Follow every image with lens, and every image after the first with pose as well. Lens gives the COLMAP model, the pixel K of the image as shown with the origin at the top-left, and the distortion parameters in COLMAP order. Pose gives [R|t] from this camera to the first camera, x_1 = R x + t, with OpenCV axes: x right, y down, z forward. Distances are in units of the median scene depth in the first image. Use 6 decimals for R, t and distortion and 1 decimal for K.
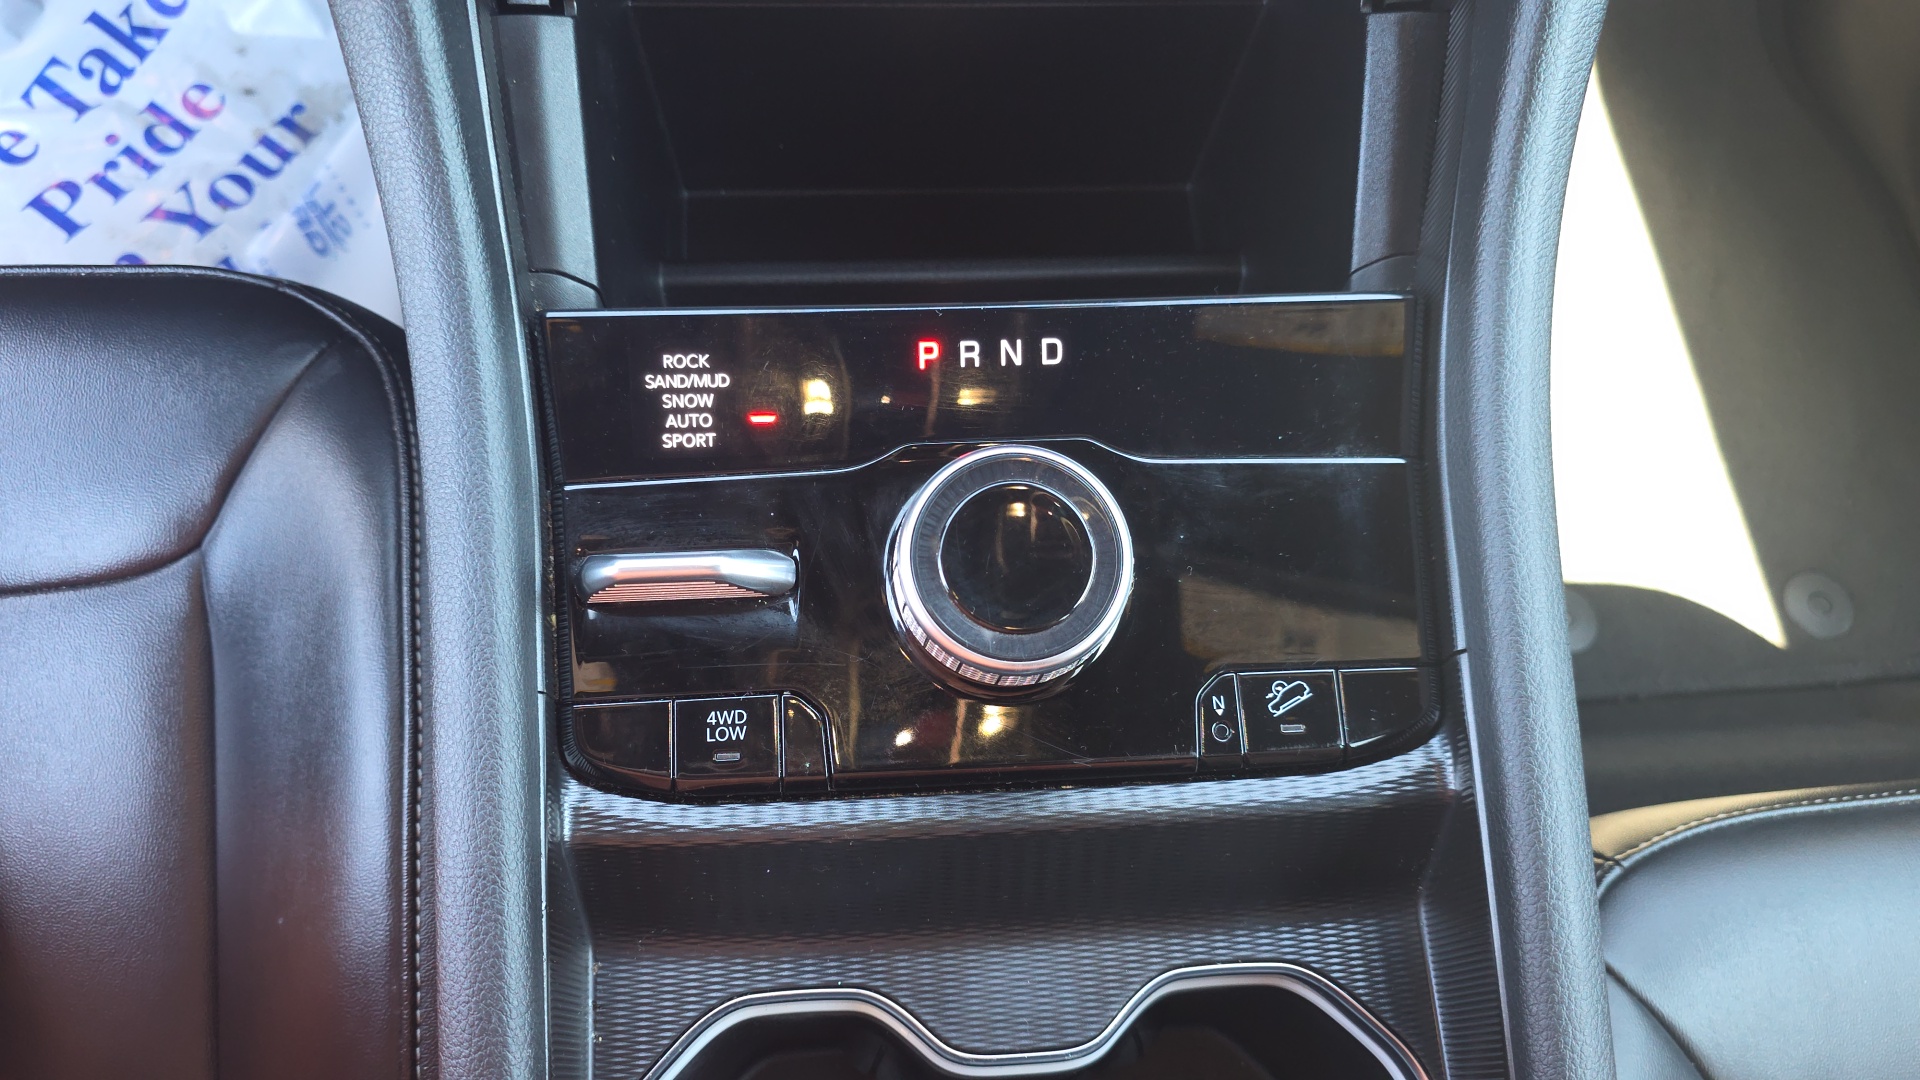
lens RADIAL K [[1372.0, 0, 959.1], [0, 1372.0, 541.9], [0, 0, 1]] dist [-0.007127, -0.001030]
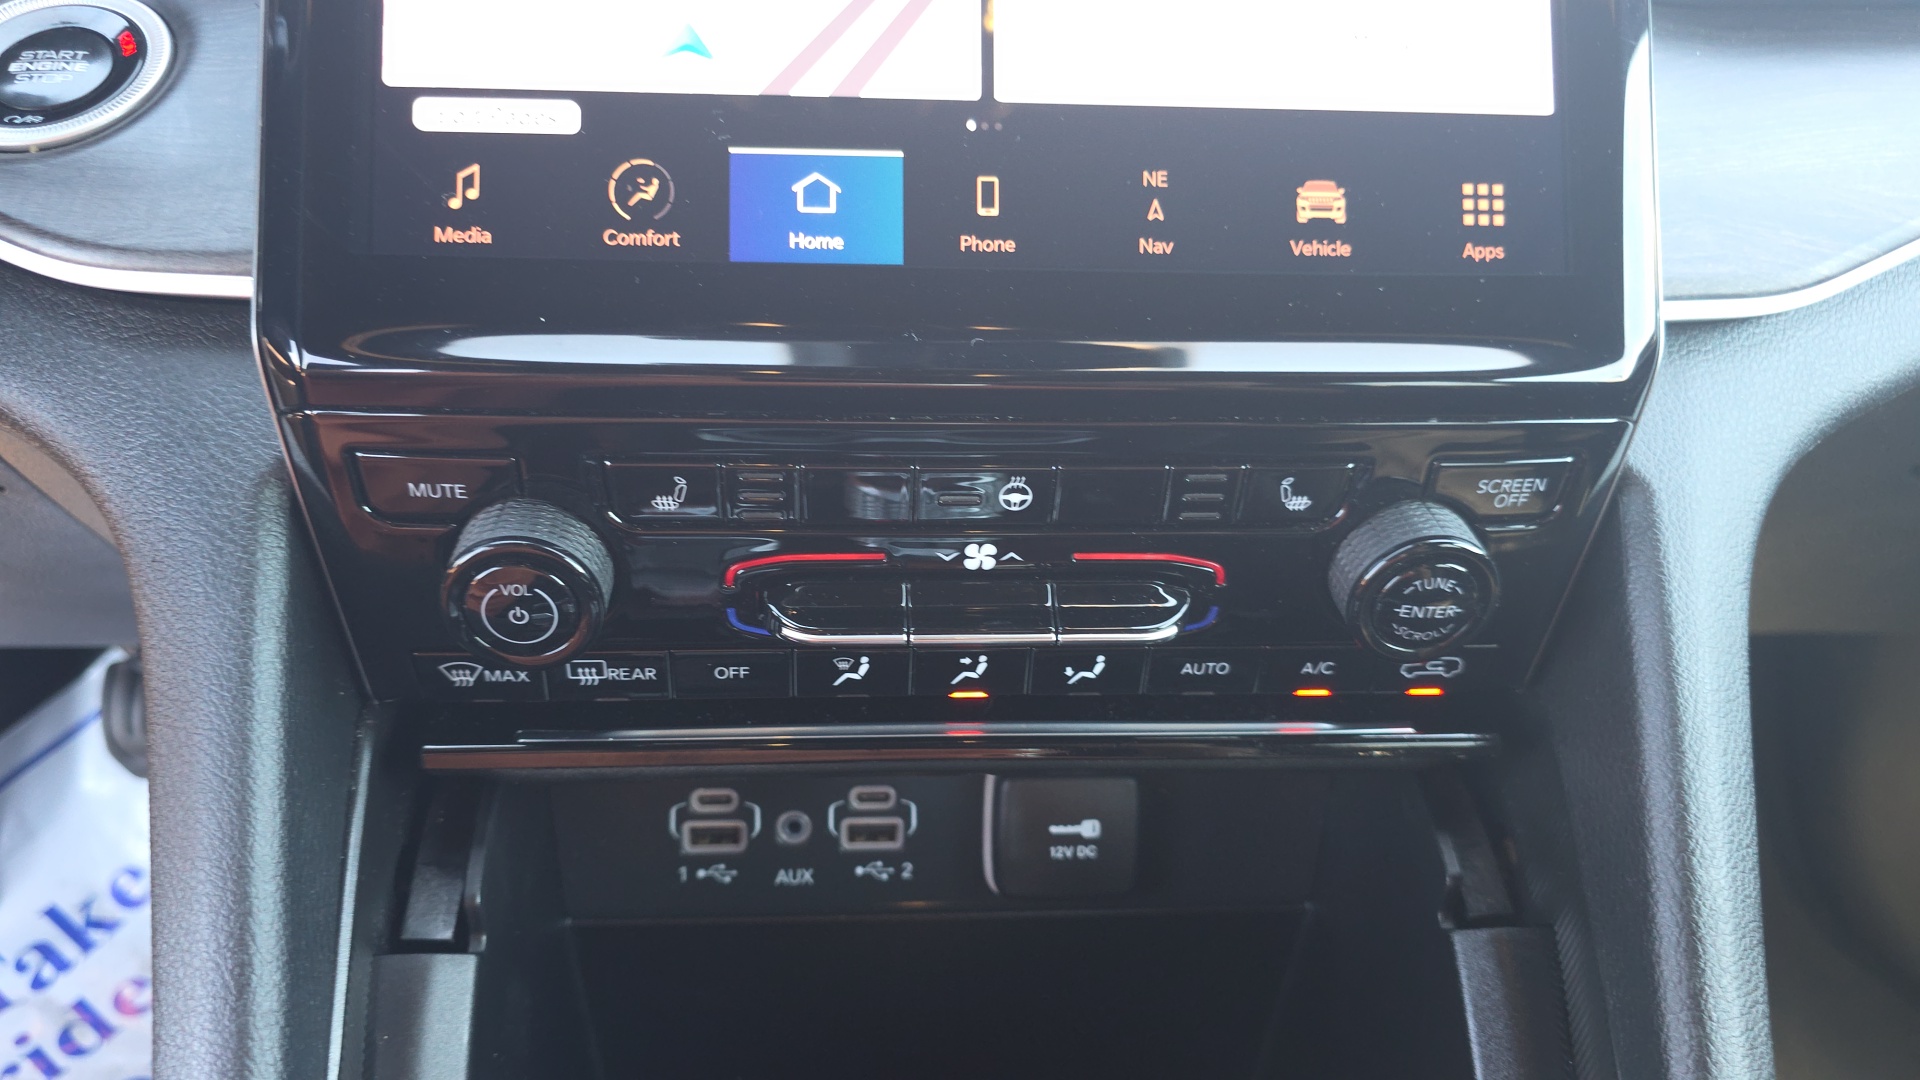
lens RADIAL K [[1338.9, 0, 958.3], [0, 1338.9, 533.5], [0, 0, 1]] dist [0.002162, -0.020584]
pose [[0.999845, -0.013416, 0.011437, -0.001733], [0.017558, 0.816117, -0.577620, -0.047636], [-0.001585, 0.577731, 0.816226, 0.080888]]
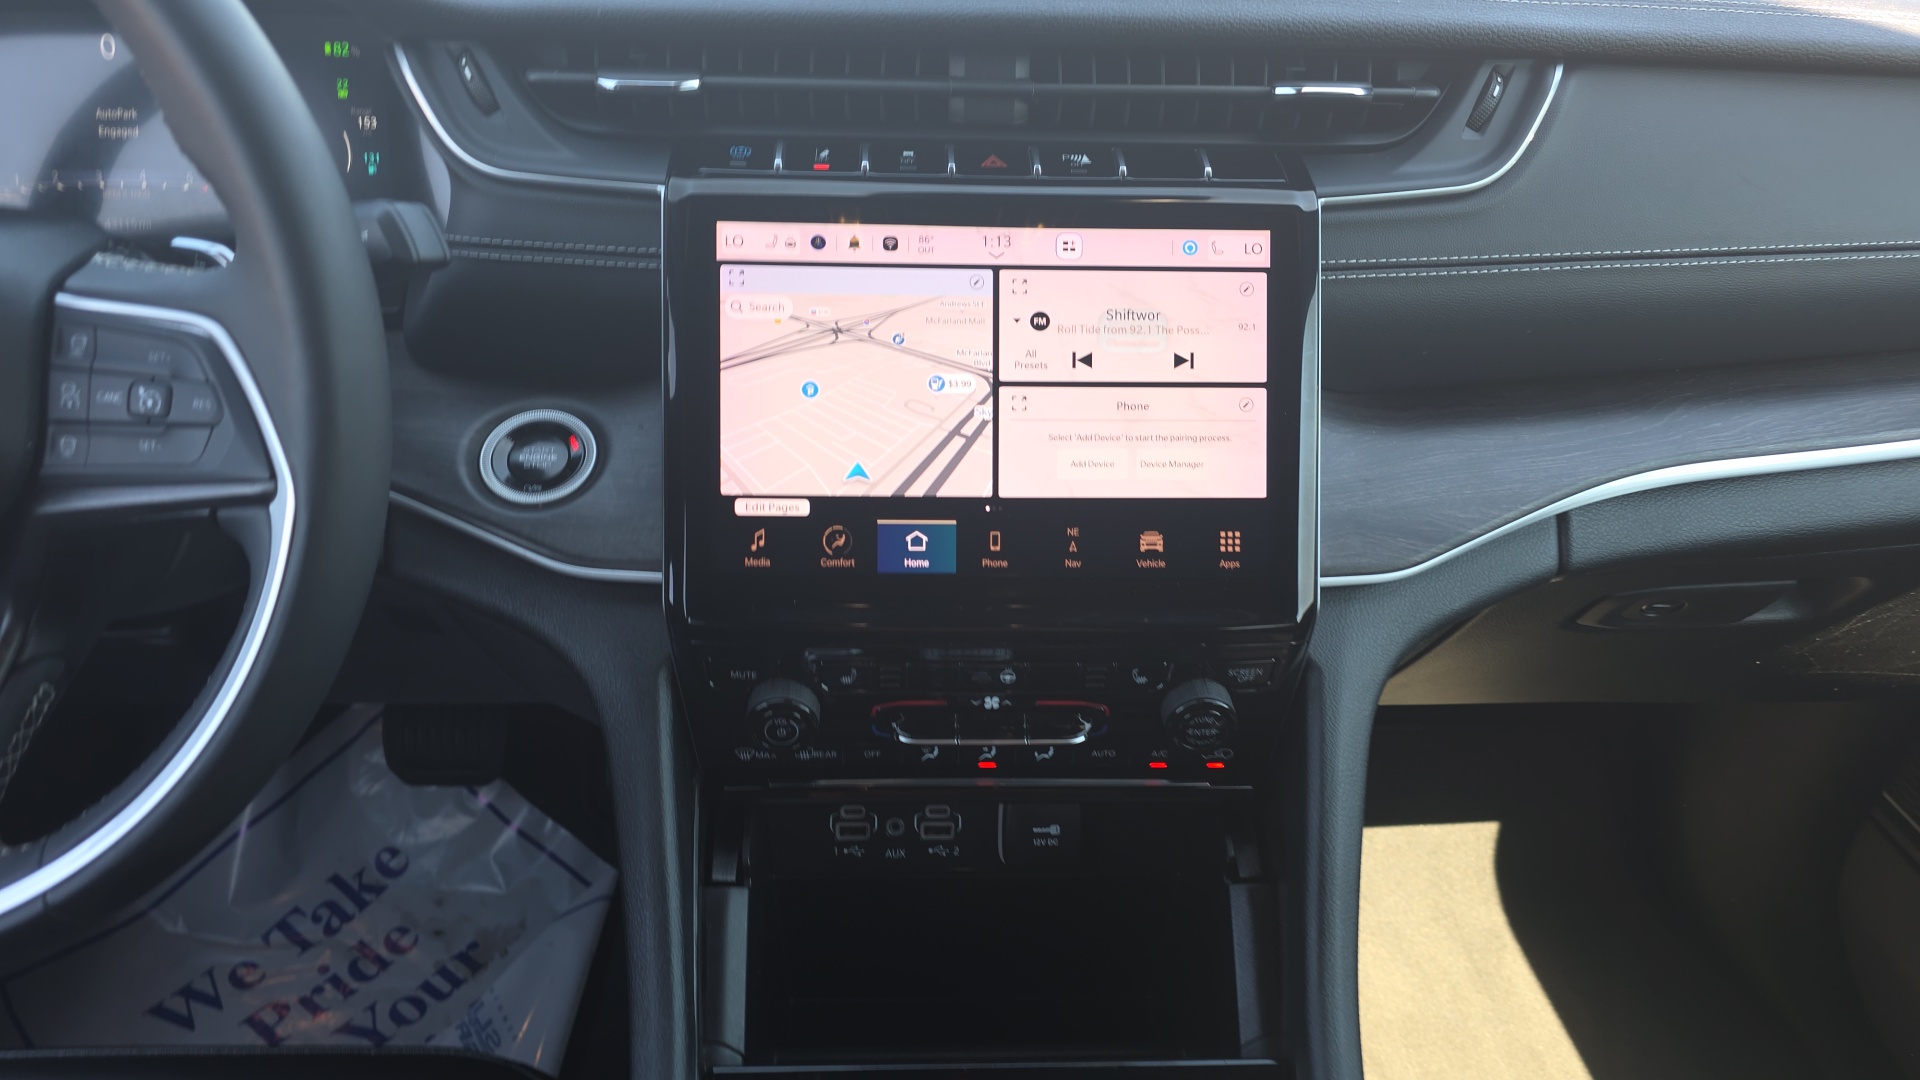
lens RADIAL K [[1311.3, 0, 957.0], [0, 1311.3, 589.3], [0, 0, 1]] dist [0.062979, -0.082983]
pose [[0.999629, -0.008401, -0.025898, 0.006393], [-0.006951, 0.840919, -0.541116, 0.072493], [0.026324, 0.541096, 0.840549, -0.217632]]
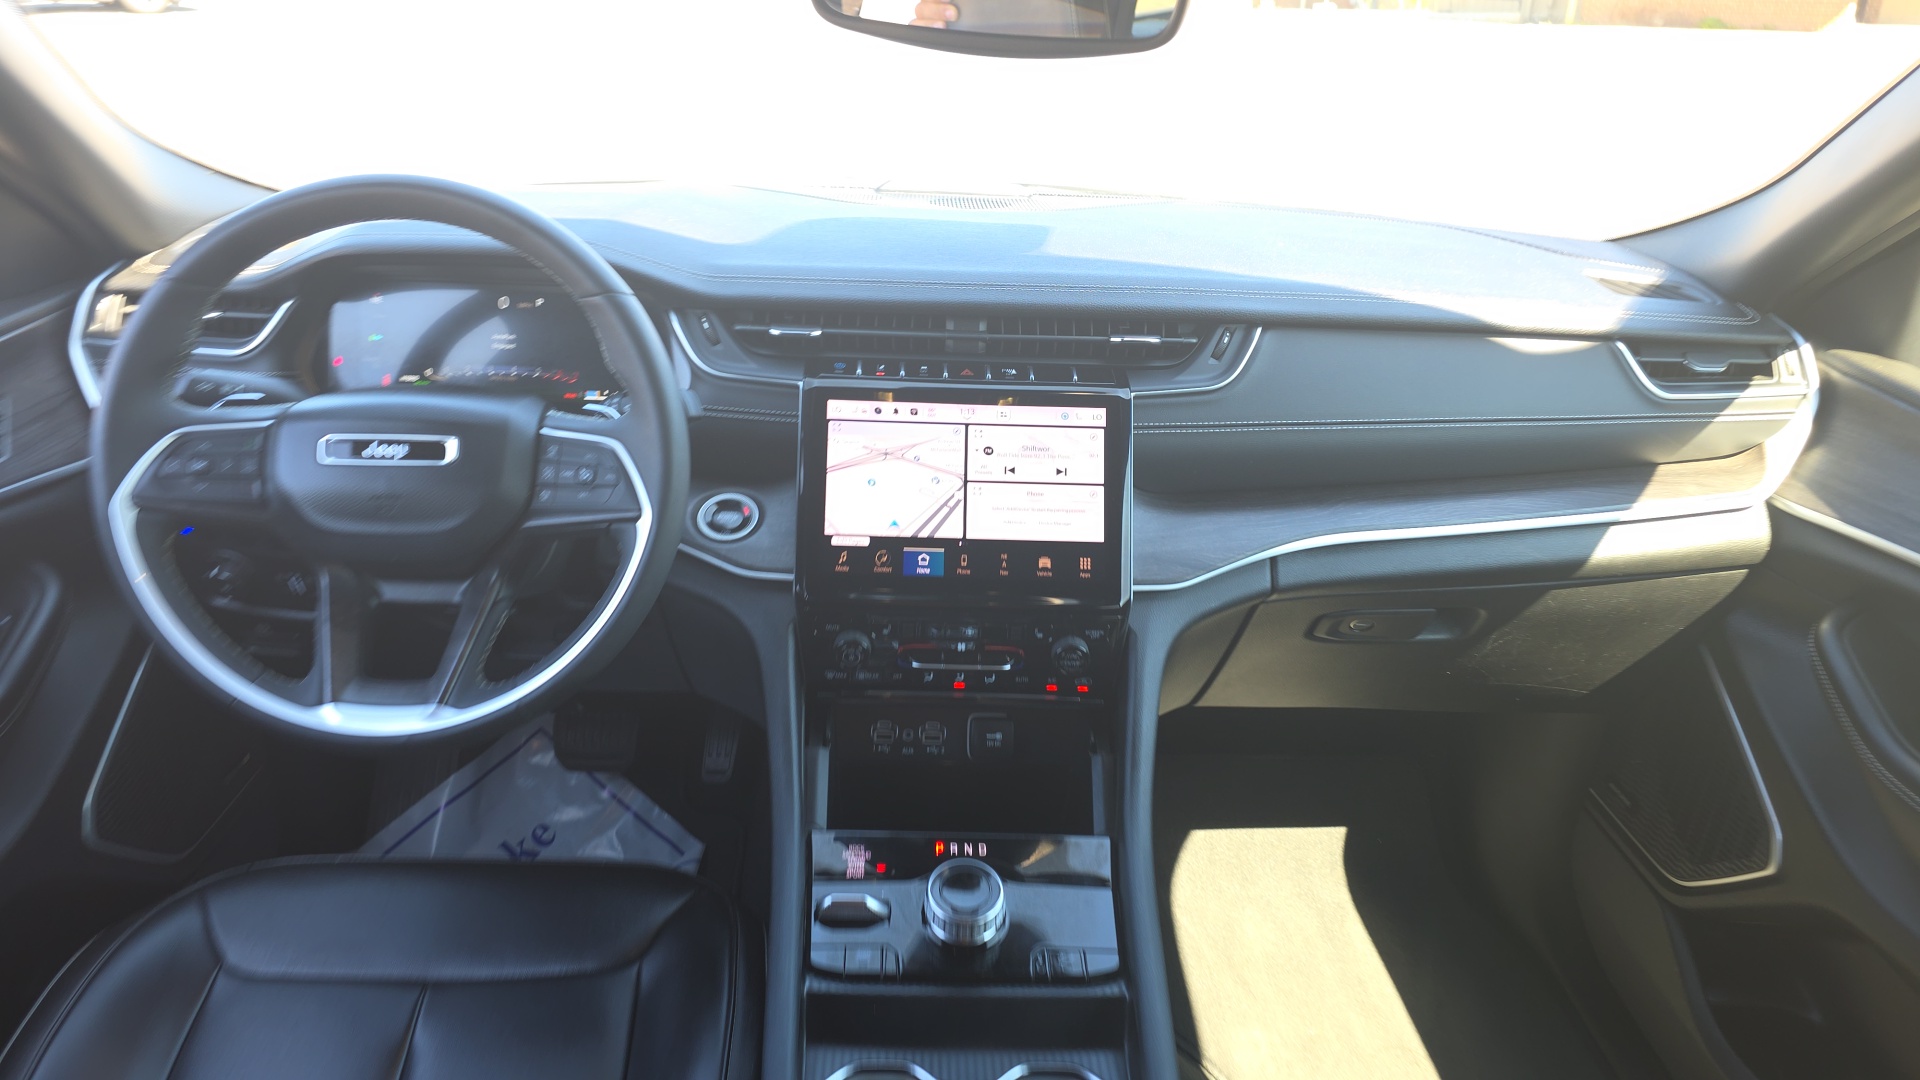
lens RADIAL K [[1313.5, 0, 937.7], [0, 1313.5, 532.3], [0, 0, 1]] dist [0.119642, -0.172850]
pose [[0.998723, 0.004912, -0.050273, 0.043171], [-0.037272, 0.743392, -0.667817, 0.485667], [0.034092, 0.668838, 0.742626, -0.604544]]
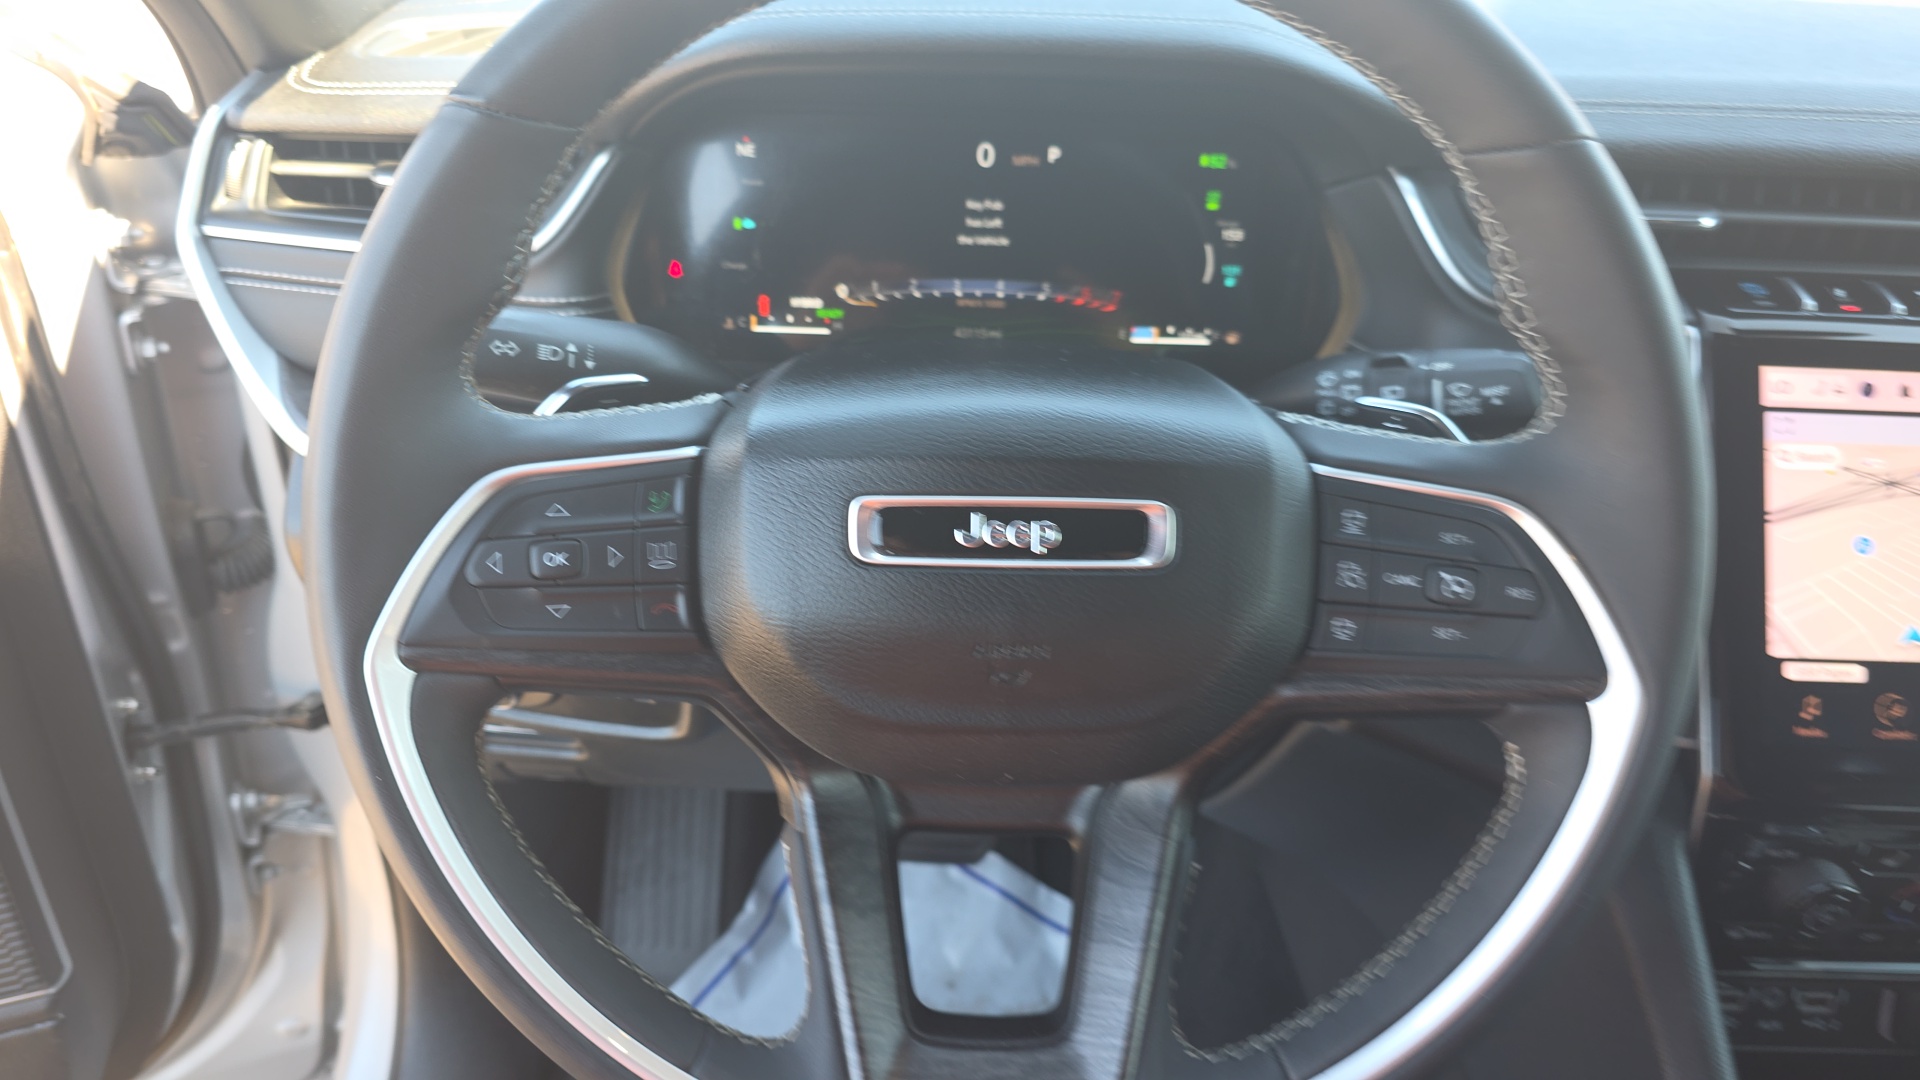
lens RADIAL K [[1350.4, 0, 931.5], [0, 1350.4, 518.8], [0, 0, 1]] dist [0.057796, -0.070926]
pose [[0.998322, 0.018345, -0.054933, -0.429451], [-0.047209, 0.807198, -0.588390, 0.022853], [0.033548, 0.589995, 0.806709, -0.251264]]
